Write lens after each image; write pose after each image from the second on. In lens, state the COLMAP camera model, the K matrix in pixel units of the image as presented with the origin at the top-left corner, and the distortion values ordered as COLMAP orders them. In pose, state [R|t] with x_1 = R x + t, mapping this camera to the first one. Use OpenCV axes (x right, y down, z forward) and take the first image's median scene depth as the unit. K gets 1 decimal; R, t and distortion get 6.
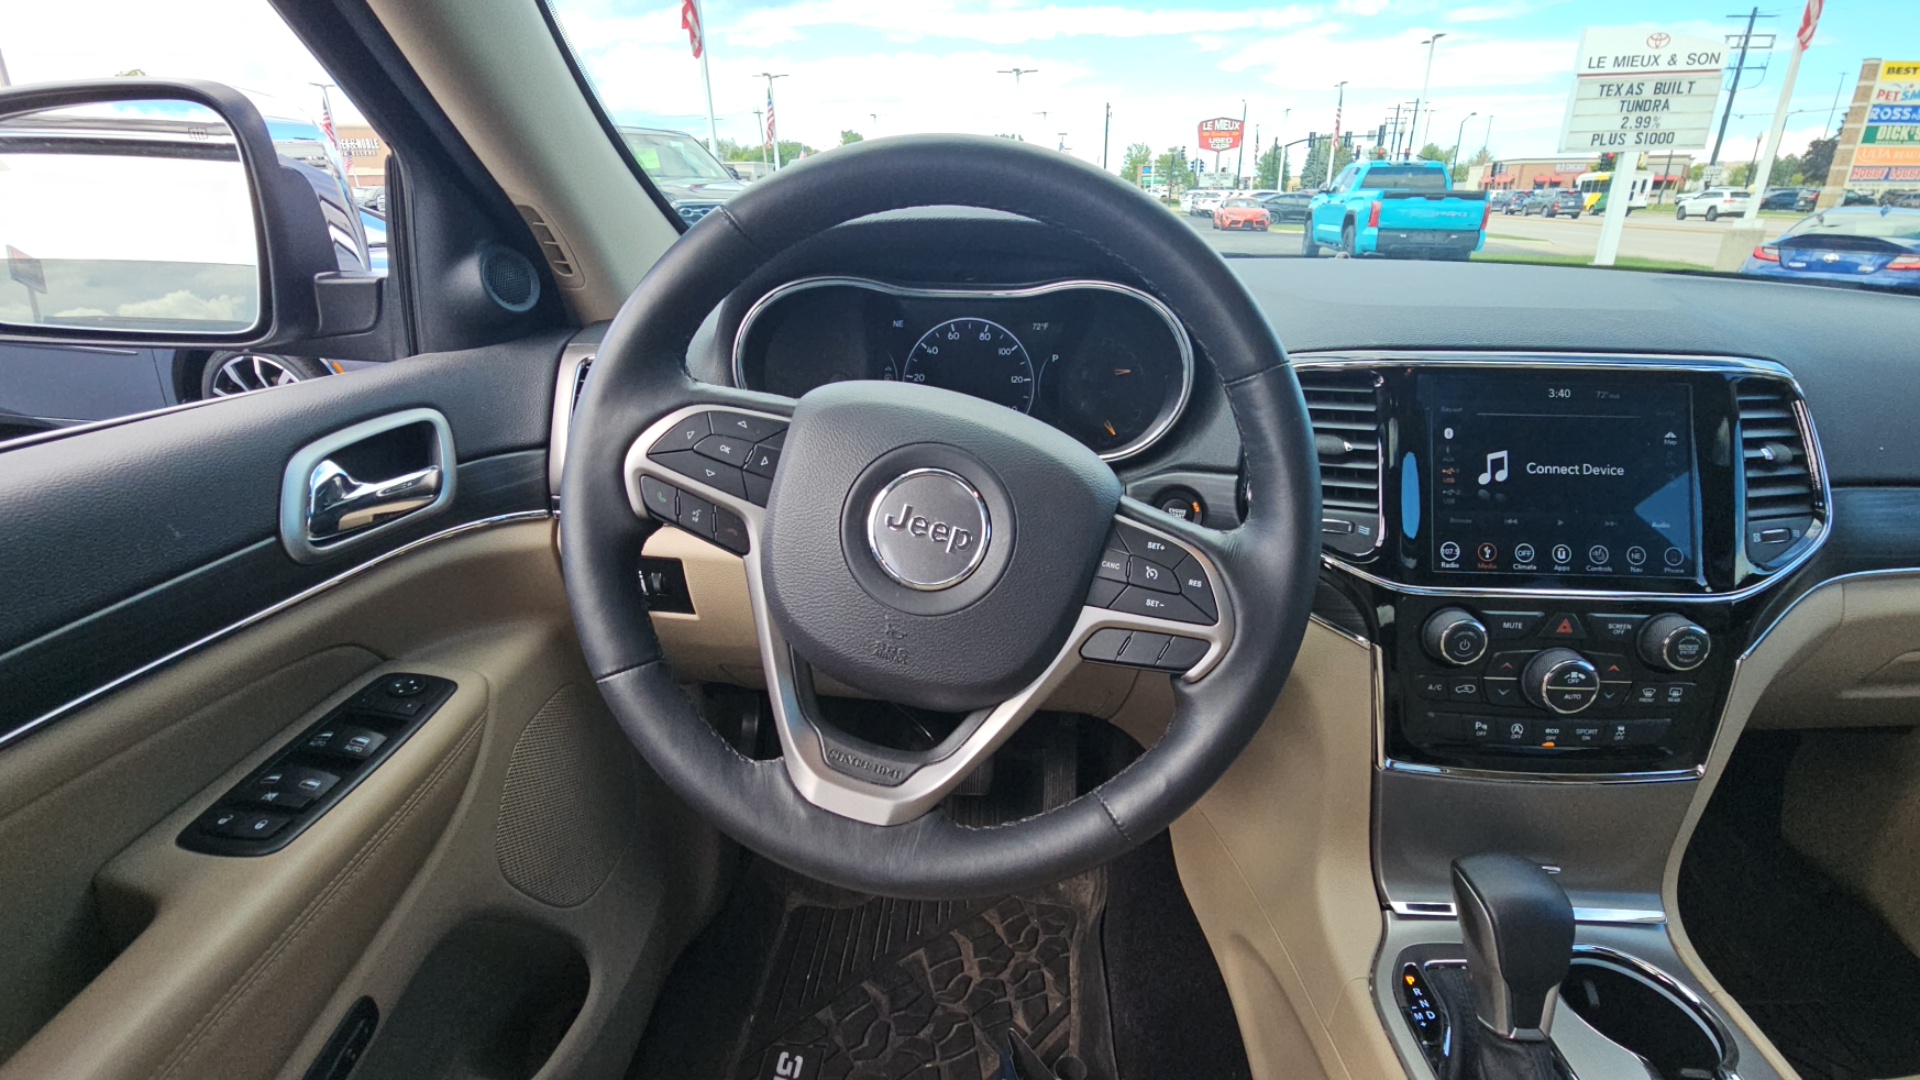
lens RADIAL K [[862.2, 0, 978.0], [0, 862.2, 539.8], [0, 0, 1]] dist [0.012381, -0.008974]
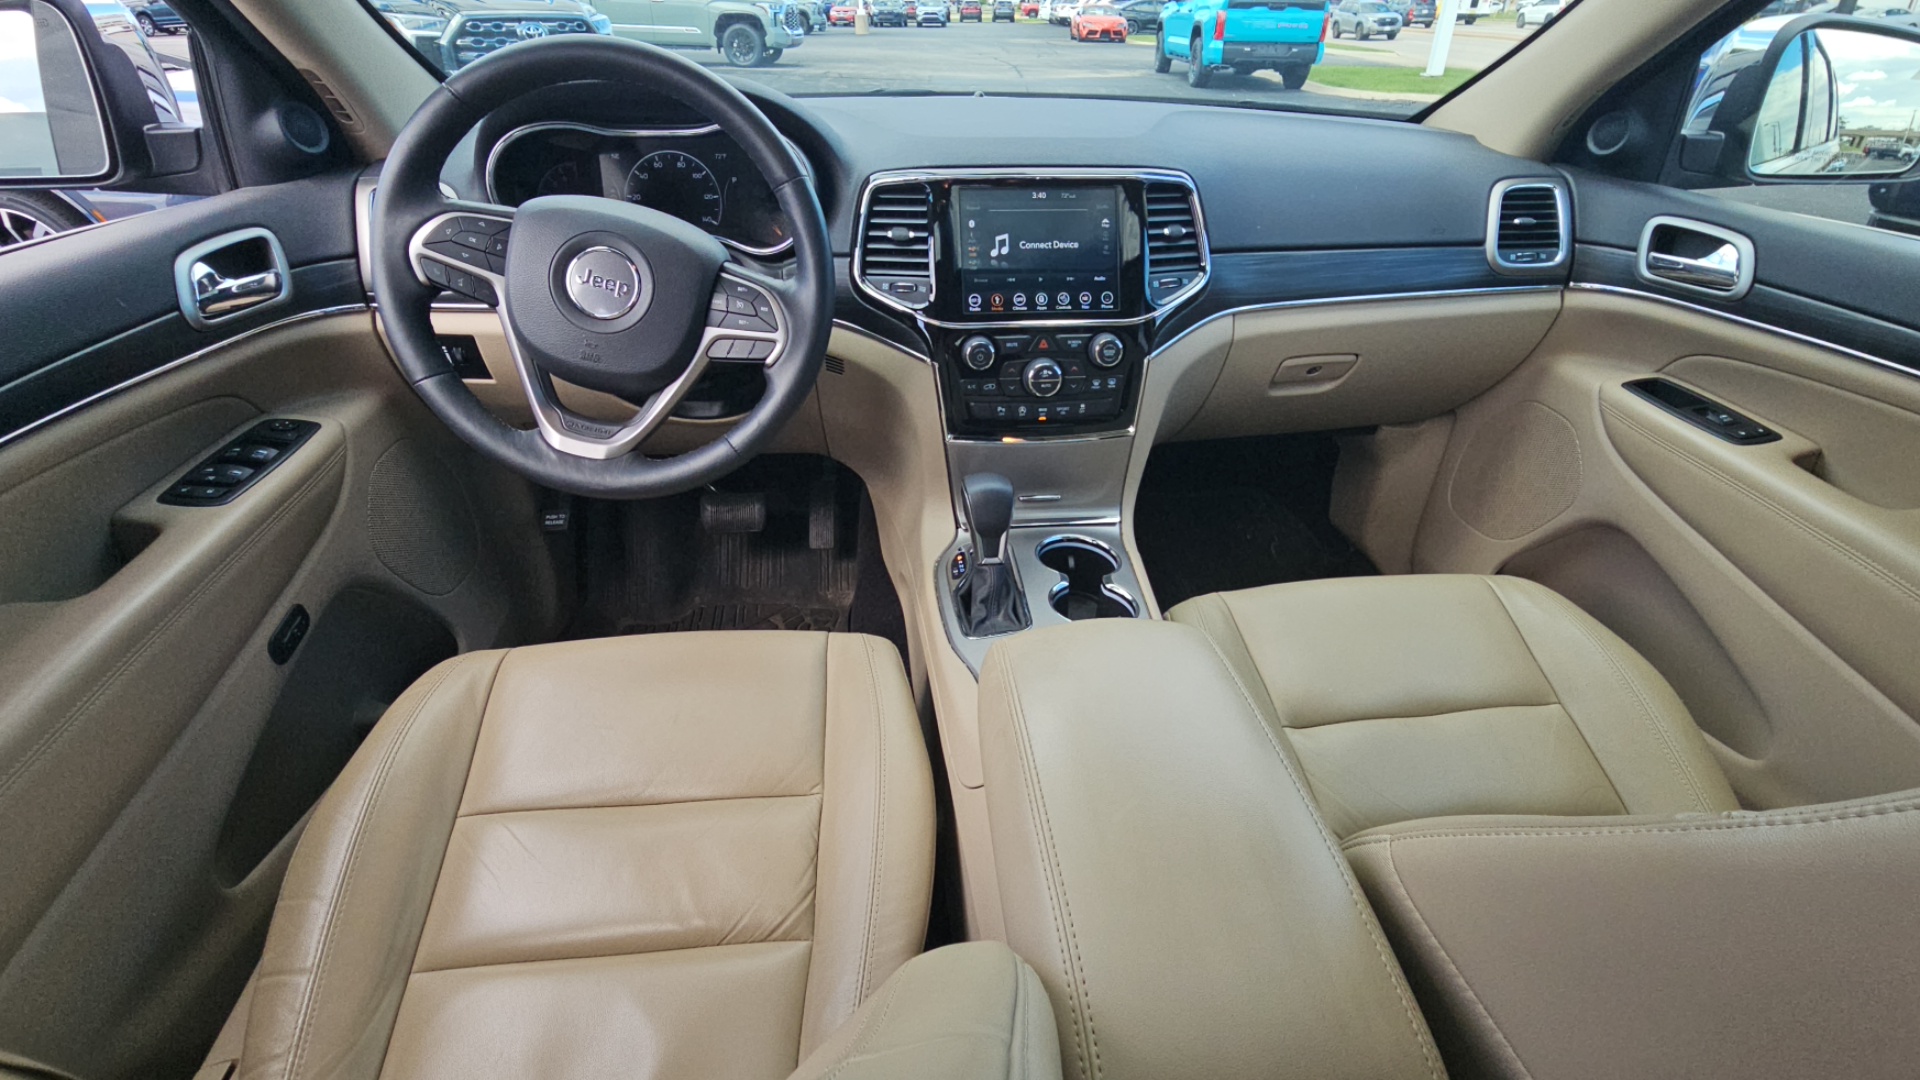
lens RADIAL K [[862.2, 0, 978.0], [0, 862.2, 542.0], [0, 0, 1]] dist [0.012381, -0.008974]
pose [[0.988495, -0.078393, 0.129353, 0.299643], [0.053803, 0.981512, 0.183684, 0.156025], [-0.141361, -0.174611, 0.974437, -0.633496]]
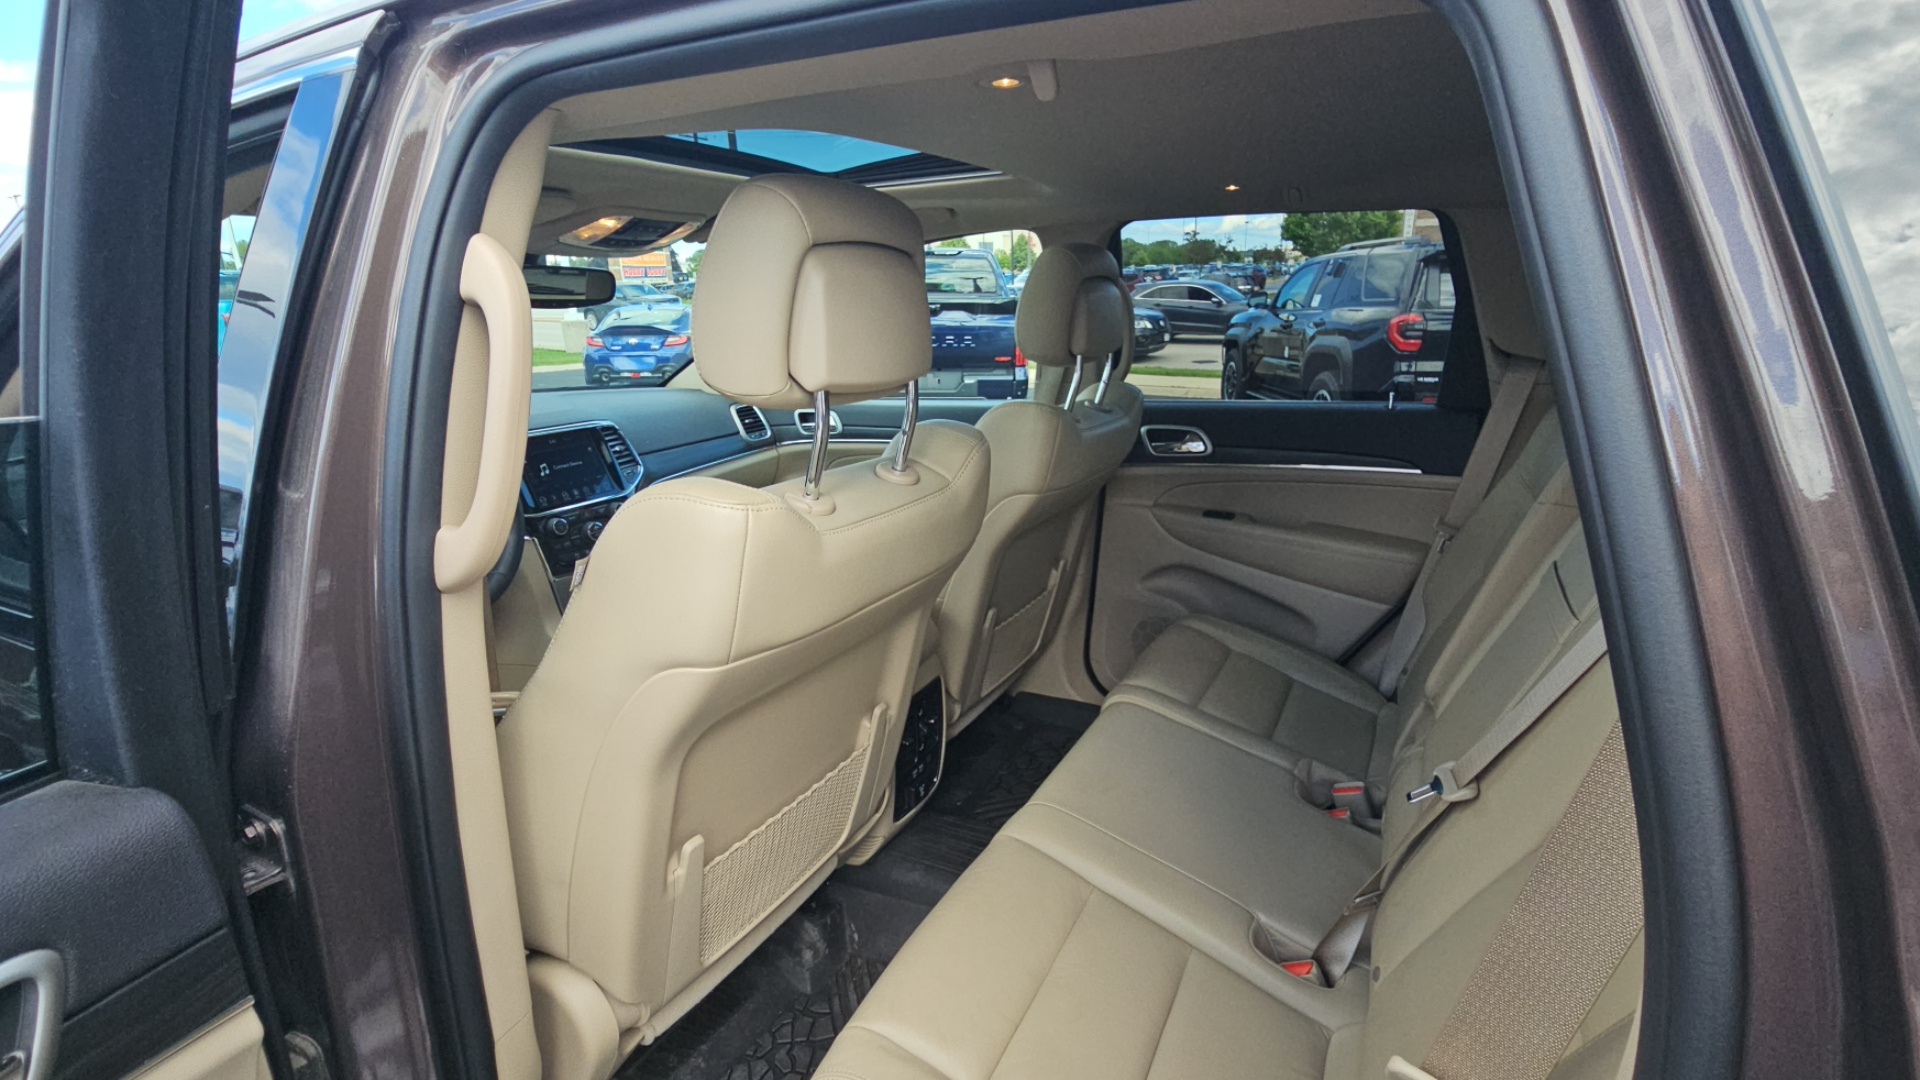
lens RADIAL K [[862.2, 0, 981.0], [0, 862.2, 534.6], [0, 0, 1]] dist [0.012381, -0.008974]
pose [[0.431185, -0.263347, 0.862976, -1.286220], [0.352186, 0.929708, 0.107741, 0.311864], [-0.830689, 0.257472, 0.493623, -1.537223]]
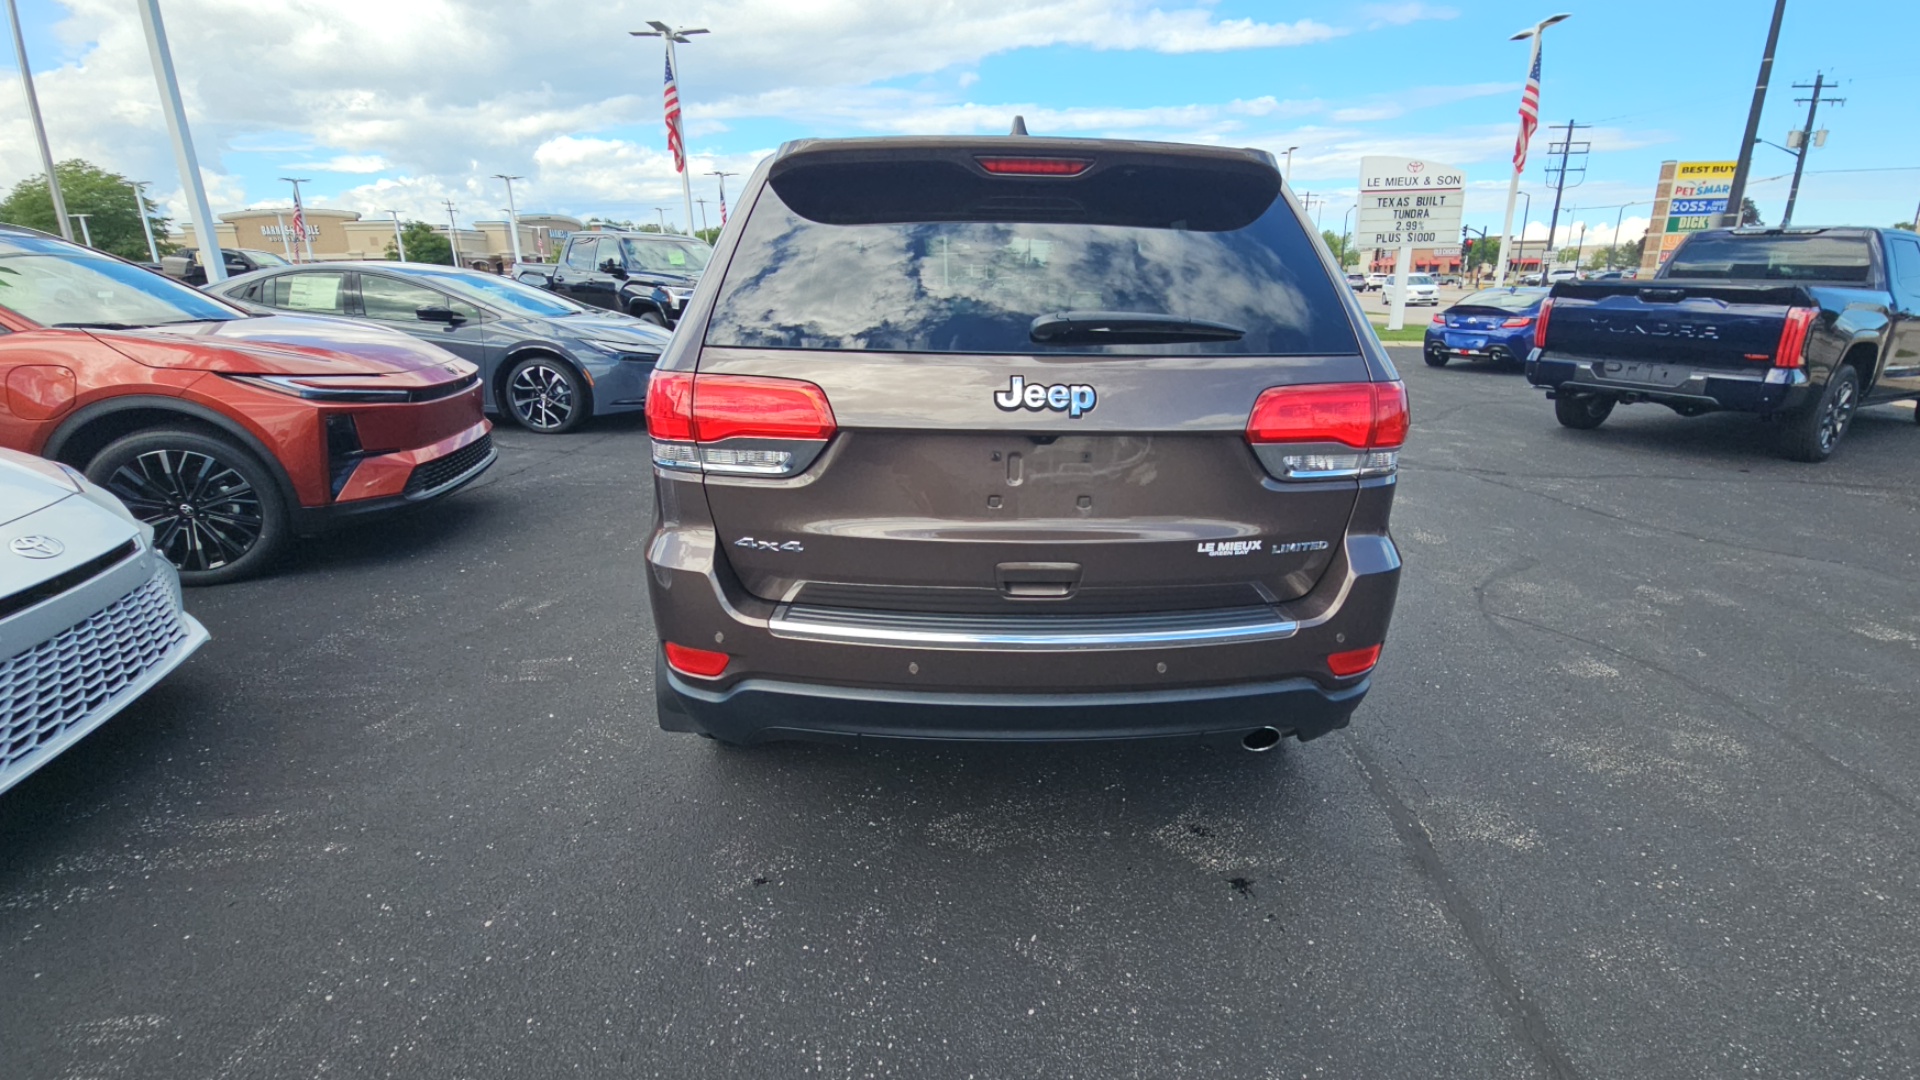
lens RADIAL K [[862.2, 0, 980.5], [0, 862.2, 539.3], [0, 0, 1]] dist [0.012381, -0.008974]
pose [[0.997185, -0.023651, 0.071157, 0.038335], [0.029536, 0.996126, -0.082827, 2.333825], [-0.068922, 0.084696, 0.994020, -6.204838]]
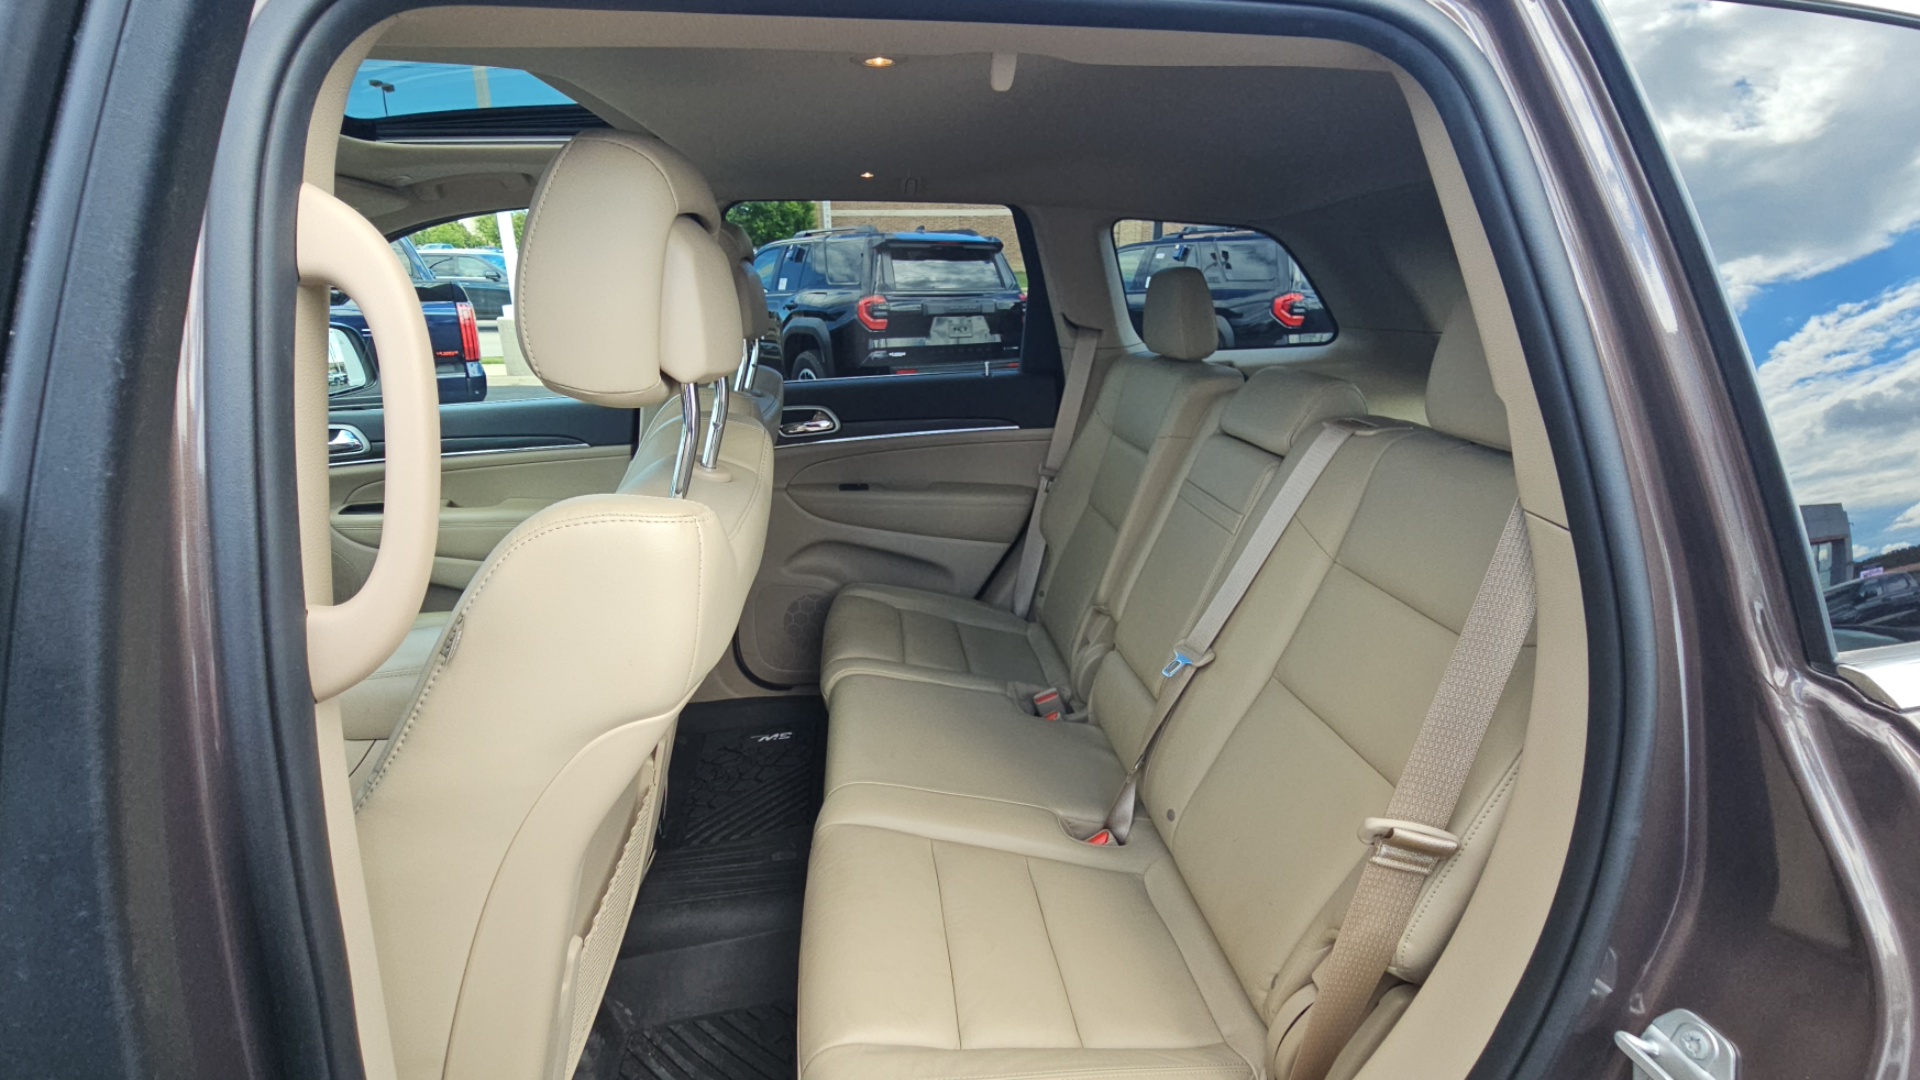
lens RADIAL K [[862.2, 0, 977.0], [0, 862.2, 533.1], [0, 0, 1]] dist [0.012381, -0.008974]
pose [[-0.164598, -0.300298, 0.939536, -1.418808], [0.371241, 0.863626, 0.341074, 0.087402], [-0.913831, 0.404934, -0.030668, -0.982054]]
